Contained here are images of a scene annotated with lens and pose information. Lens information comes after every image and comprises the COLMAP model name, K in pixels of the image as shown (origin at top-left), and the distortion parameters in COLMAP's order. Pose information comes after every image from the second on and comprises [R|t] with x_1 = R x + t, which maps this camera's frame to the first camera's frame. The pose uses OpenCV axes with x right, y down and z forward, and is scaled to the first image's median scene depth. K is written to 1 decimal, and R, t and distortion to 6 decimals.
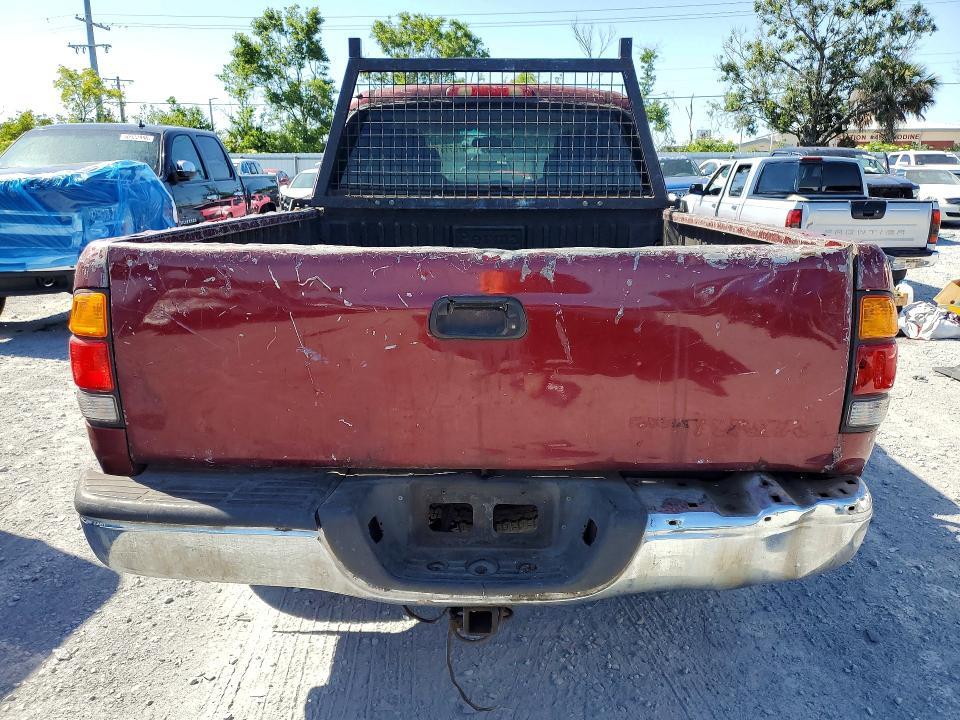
lens RADIAL K [[766.8, 0, 482.0], [0, 766.8, 359.3], [0, 0, 1]] dist [0.010633, -0.004731]
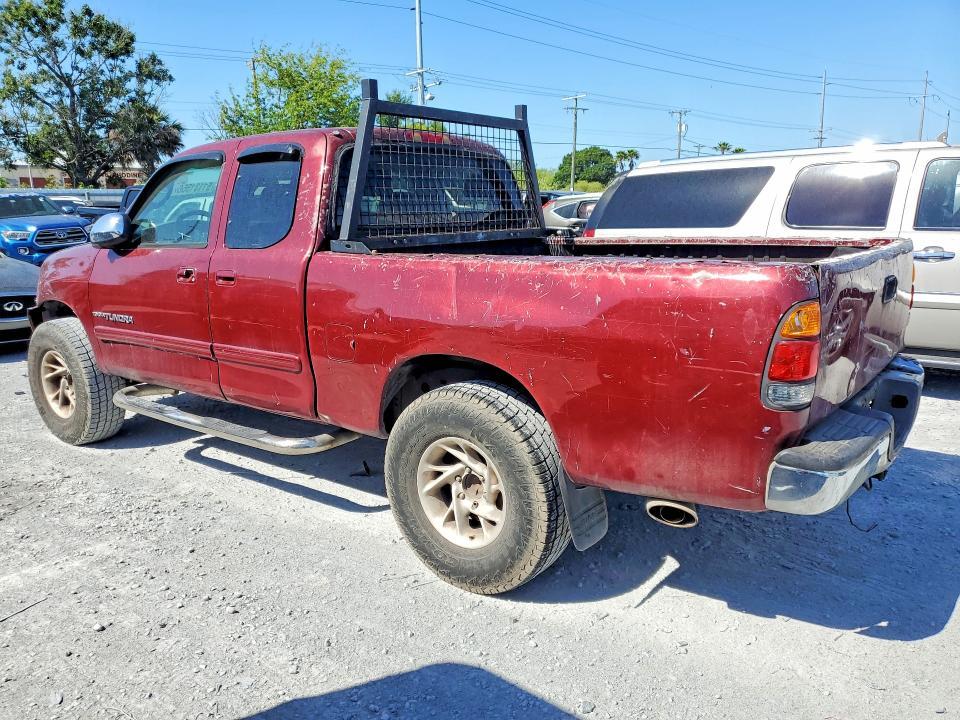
lens RADIAL K [[766.8, 0, 477.5], [0, 766.8, 360.7], [0, 0, 1]] dist [0.010633, -0.004731]
pose [[0.585487, -0.170232, 0.792607, -0.094894], [0.204313, 0.977130, 0.058940, -0.009124], [-0.784514, 0.127431, 0.606877, 0.033670]]
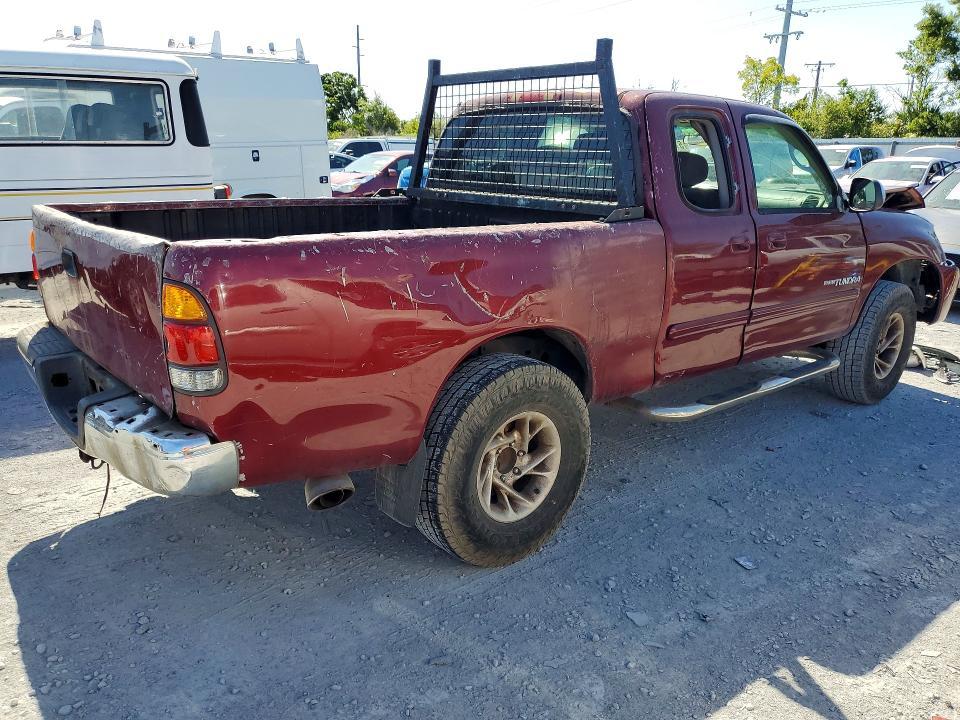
lens RADIAL K [[766.8, 0, 473.9], [0, 766.8, 361.3], [0, 0, 1]] dist [0.010633, -0.004731]
pose [[0.646504, 0.209697, -0.733526, 0.089433], [-0.192684, 0.975193, 0.108958, -0.009729], [0.738177, 0.070897, 0.670871, 0.026446]]
